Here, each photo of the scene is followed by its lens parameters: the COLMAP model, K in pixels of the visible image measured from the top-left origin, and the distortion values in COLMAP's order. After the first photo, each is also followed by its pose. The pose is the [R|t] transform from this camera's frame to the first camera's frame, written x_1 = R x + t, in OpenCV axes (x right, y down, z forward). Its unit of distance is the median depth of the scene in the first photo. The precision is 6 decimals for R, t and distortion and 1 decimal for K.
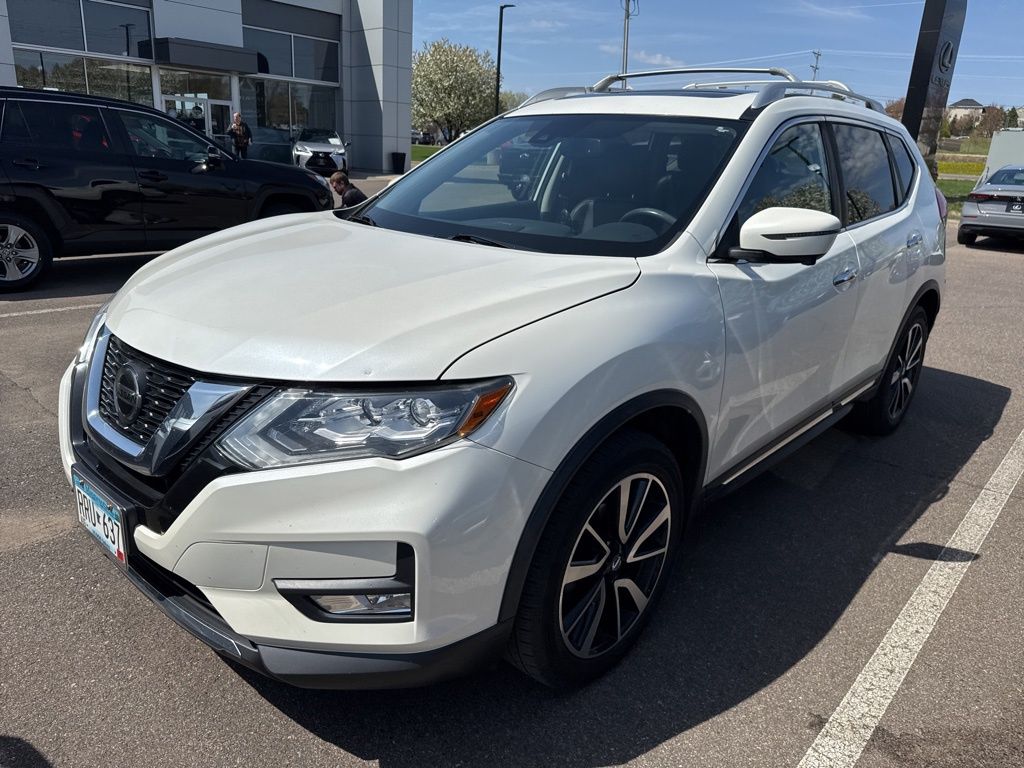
lens RADIAL K [[737.2, 0, 493.0], [0, 737.2, 381.5], [0, 0, 1]] dist [0.015520, -0.024842]
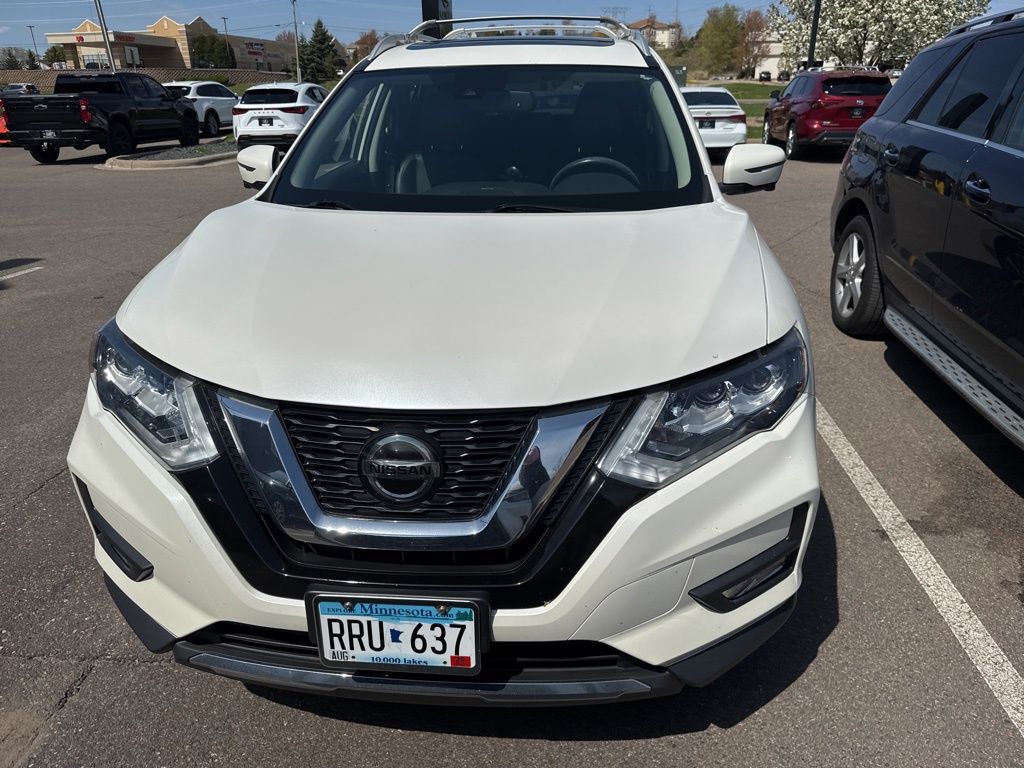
lens RADIAL K [[738.8, 0, 513.7], [0, 738.8, 387.0], [0, 0, 1]] dist [0.024983, -0.028092]
pose [[0.791050, -0.272436, 0.547740, -0.658059], [0.227286, 0.962158, 0.150311, -0.127416], [-0.567962, 0.005590, 0.823035, 0.245092]]
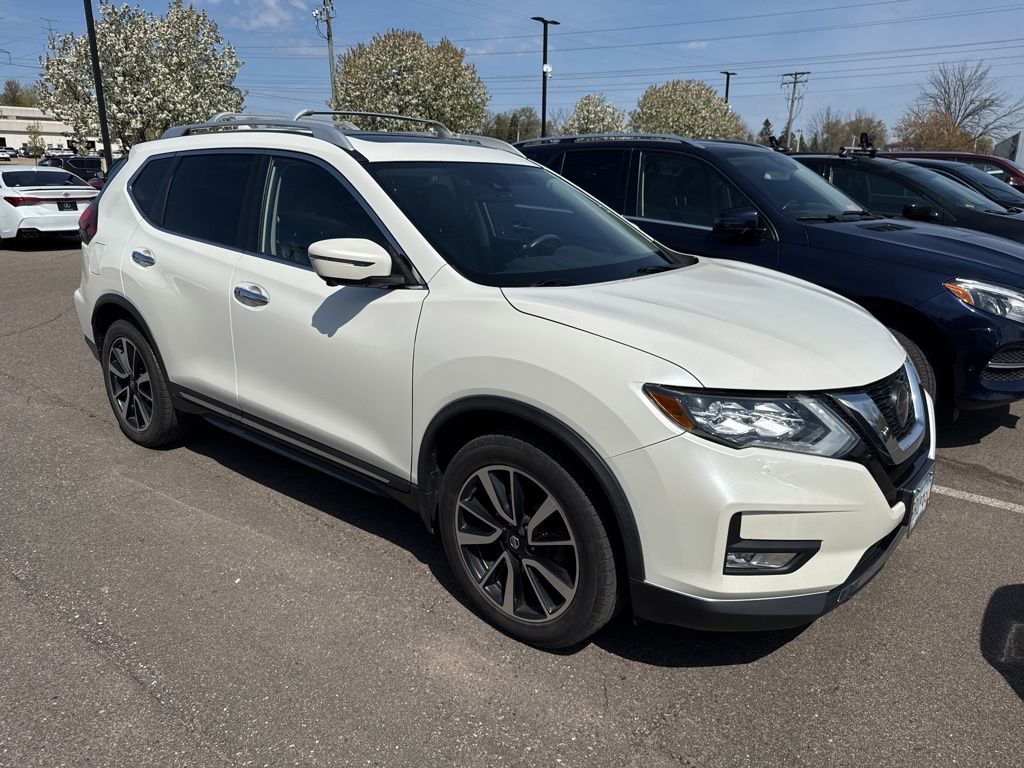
lens RADIAL K [[738.8, 0, 513.7], [0, 738.8, 387.0], [0, 0, 1]] dist [0.024983, -0.028092]
pose [[-0.060621, -0.316760, 0.946566, -1.404547], [0.285961, 0.903050, 0.320511, -0.528903], [-0.956322, 0.290111, 0.035837, 1.331141]]
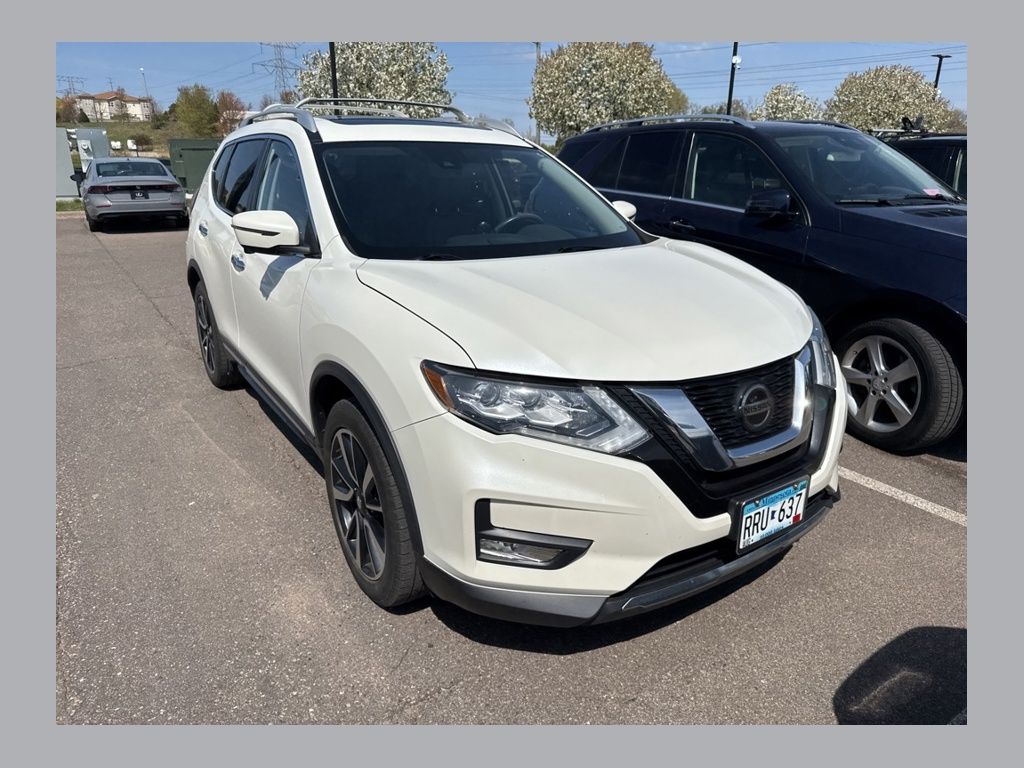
lens RADIAL K [[661.9, 0, 516.4], [0, 661.9, 386.5], [0, 0, 1]] dist [-0.000394, -0.003015]
pose [[0.226291, -0.349495, 0.909201, -1.261957], [0.297392, 0.913635, 0.277182, -0.346492], [-0.927551, 0.207666, 0.310684, 0.841931]]
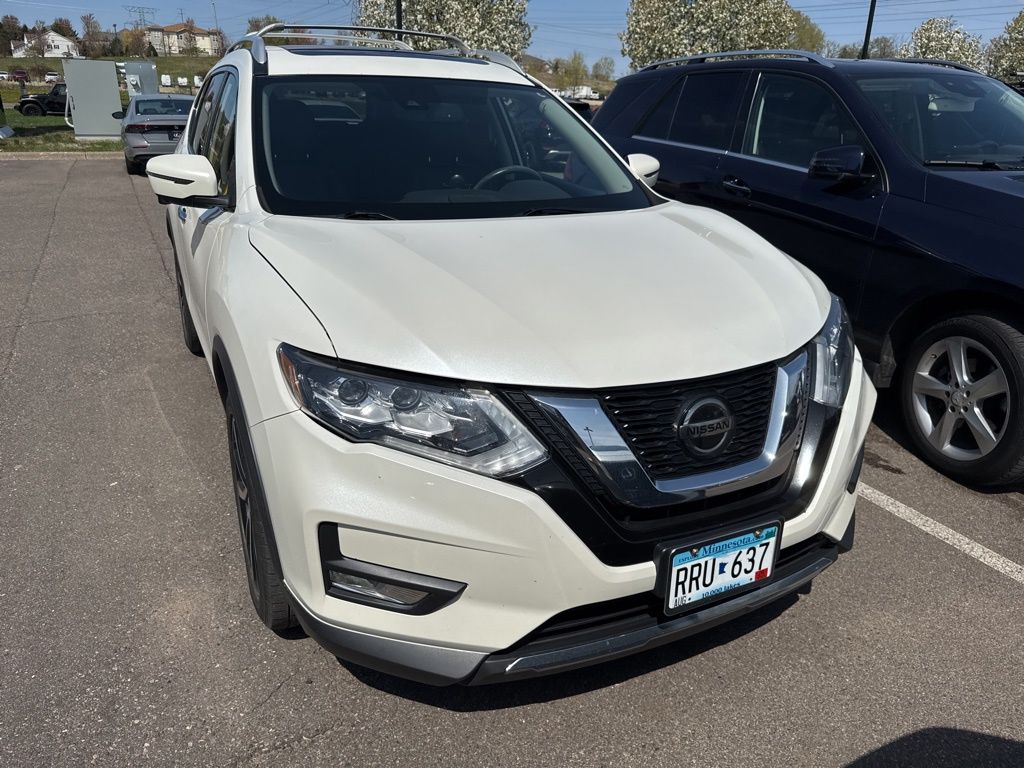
lens RADIAL K [[745.9, 0, 509.0], [0, 745.9, 383.3], [0, 0, 1]] dist [-0.000598, -0.004388]
pose [[0.356475, -0.356232, 0.863727, -1.114679], [0.273991, 0.923673, 0.267875, -0.284552], [-0.893227, 0.141162, 0.426871, 0.676805]]
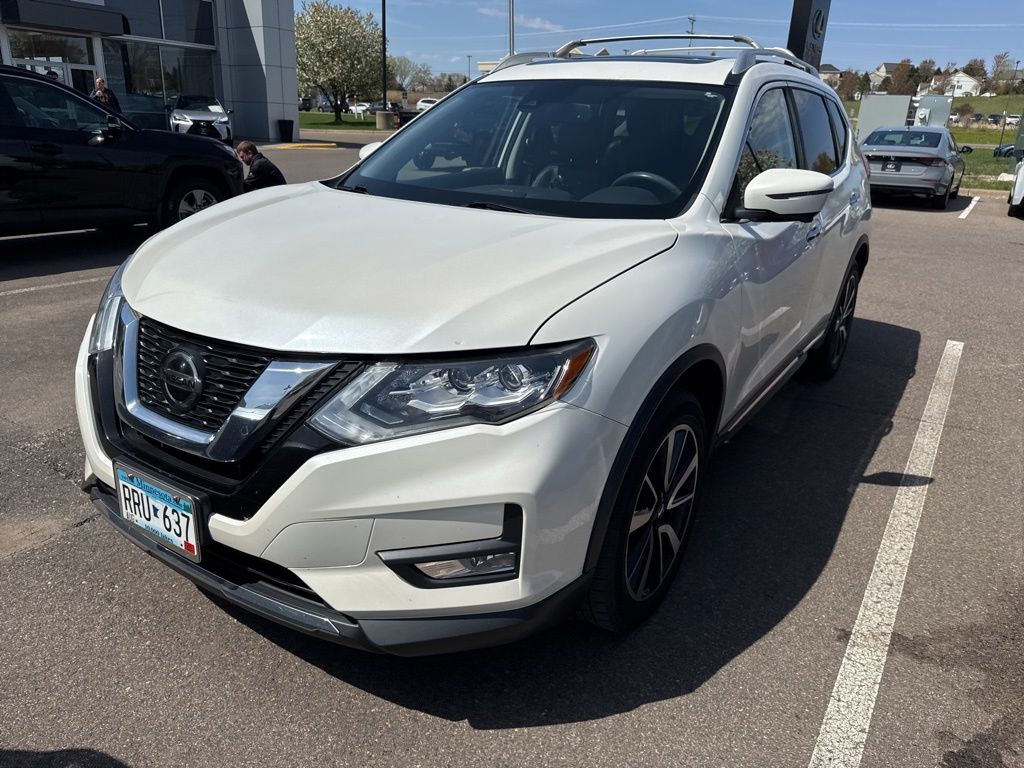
lens RADIAL K [[741.6, 0, 511.5], [0, 741.6, 382.7], [0, 0, 1]] dist [0.002743, -0.004160]
pose [[0.985765, -0.064281, 0.155354, -0.182799], [0.057874, 0.997290, 0.045423, 0.001551], [-0.157853, -0.035785, 0.986814, -0.009334]]
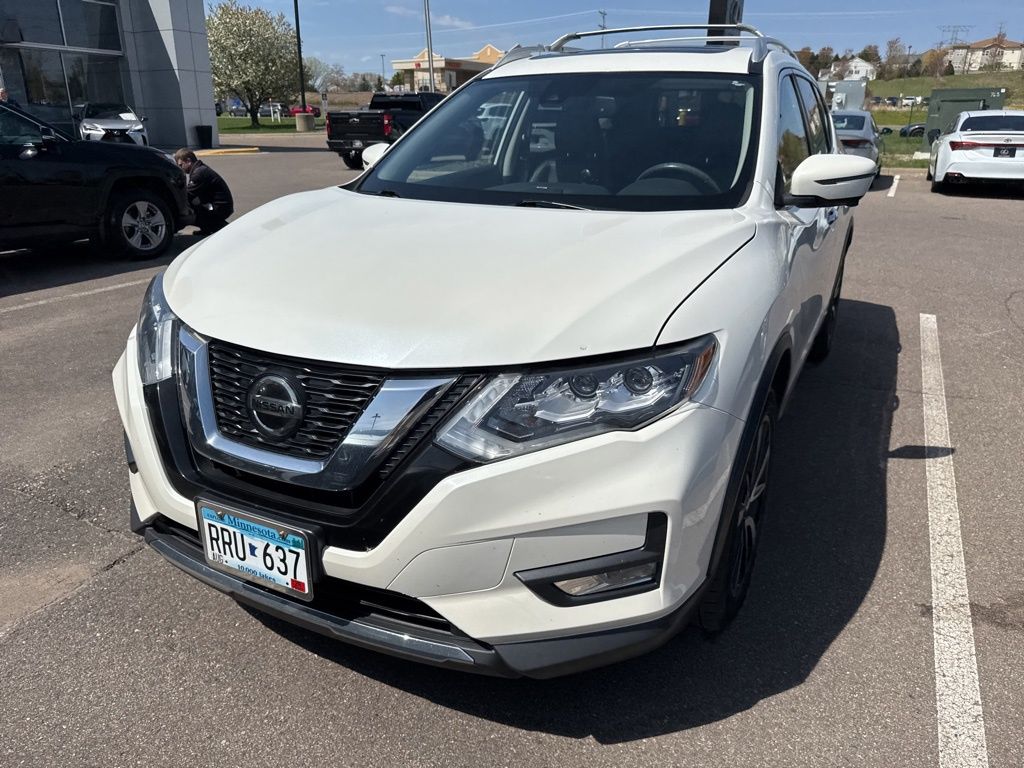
lens RADIAL K [[739.0, 0, 513.8], [0, 739.0, 383.6], [0, 0, 1]] dist [0.002162, -0.004564]
pose [[0.961055, -0.130448, 0.243631, -0.353415], [0.119355, 0.991048, 0.059820, -0.023309], [-0.249254, -0.028412, 0.968021, 0.061417]]
